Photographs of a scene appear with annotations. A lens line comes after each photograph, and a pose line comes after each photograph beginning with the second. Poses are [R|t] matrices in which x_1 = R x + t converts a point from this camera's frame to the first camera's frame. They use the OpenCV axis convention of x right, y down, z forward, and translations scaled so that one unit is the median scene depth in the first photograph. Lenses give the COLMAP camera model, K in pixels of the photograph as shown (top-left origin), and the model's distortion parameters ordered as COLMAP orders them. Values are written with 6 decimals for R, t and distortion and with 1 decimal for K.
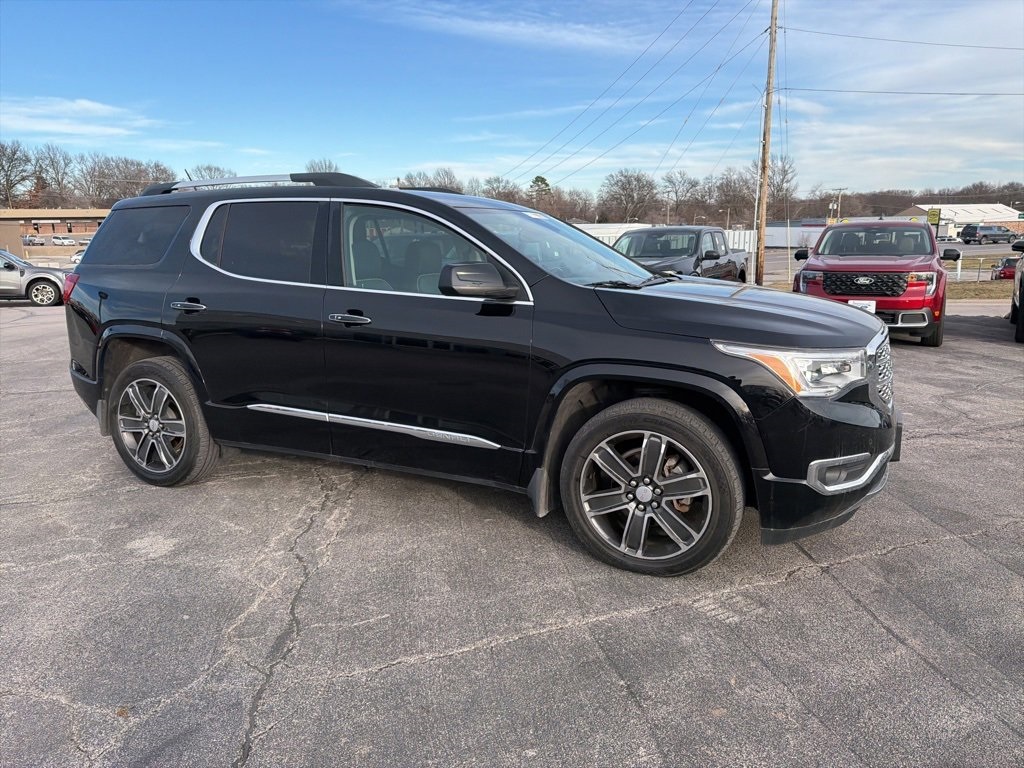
lens RADIAL K [[724.3, 0, 517.5], [0, 724.3, 387.6], [0, 0, 1]] dist [0.056087, -0.080920]
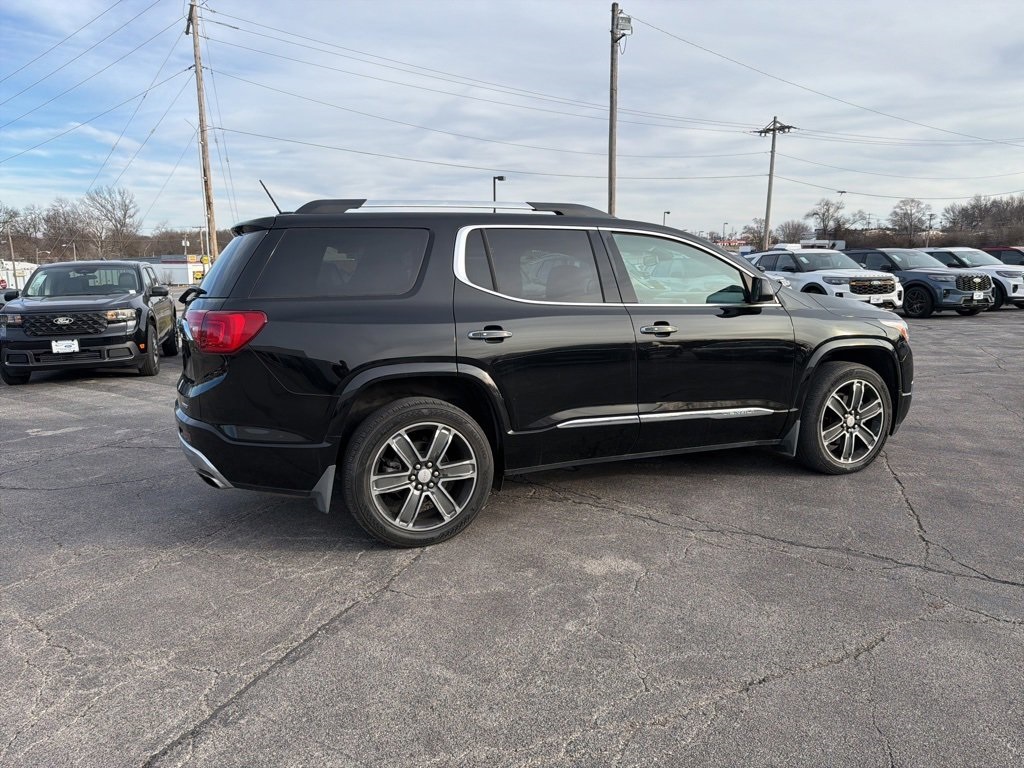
lens RADIAL K [[724.3, 0, 506.1], [0, 724.3, 378.6], [0, 0, 1]] dist [0.056087, -0.080920]
pose [[0.671144, -0.114484, 0.732434, -1.108297], [0.158688, 0.987289, 0.008910, -0.057820], [-0.724143, 0.110248, 0.680780, 0.343941]]
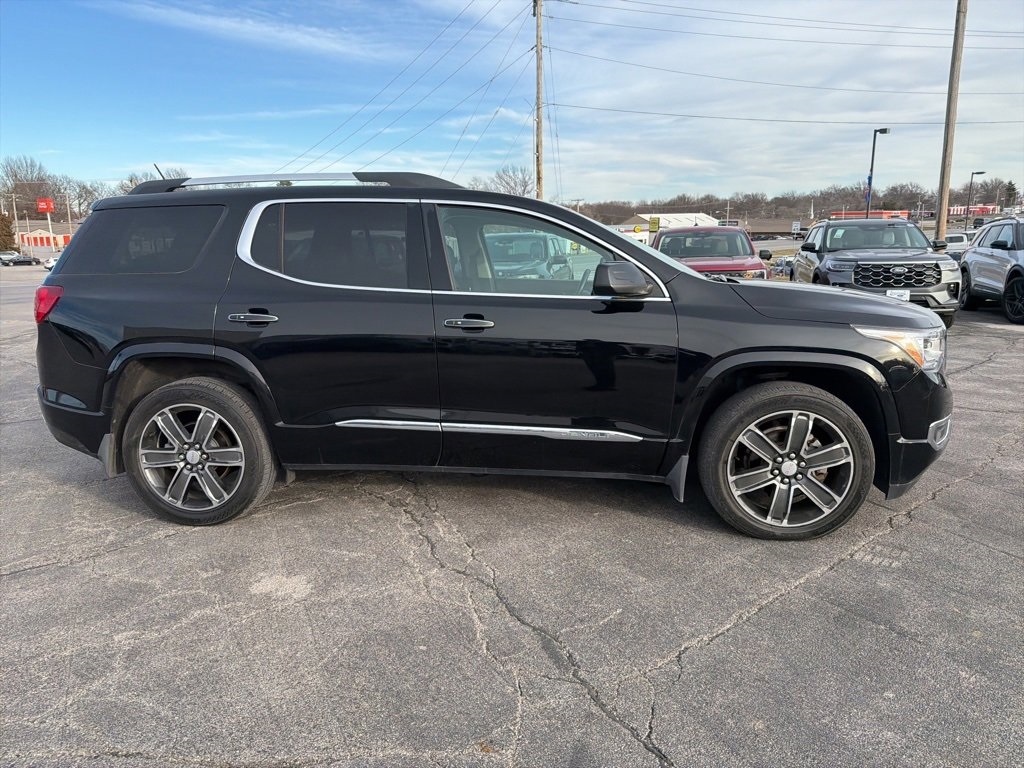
lens RADIAL K [[724.3, 0, 507.7], [0, 724.3, 386.0], [0, 0, 1]] dist [0.056087, -0.080920]
pose [[0.948770, -0.067428, 0.308691, -0.425972], [0.070823, 0.997489, 0.000205, -0.006338], [-0.307929, 0.021668, 0.951163, 0.057539]]
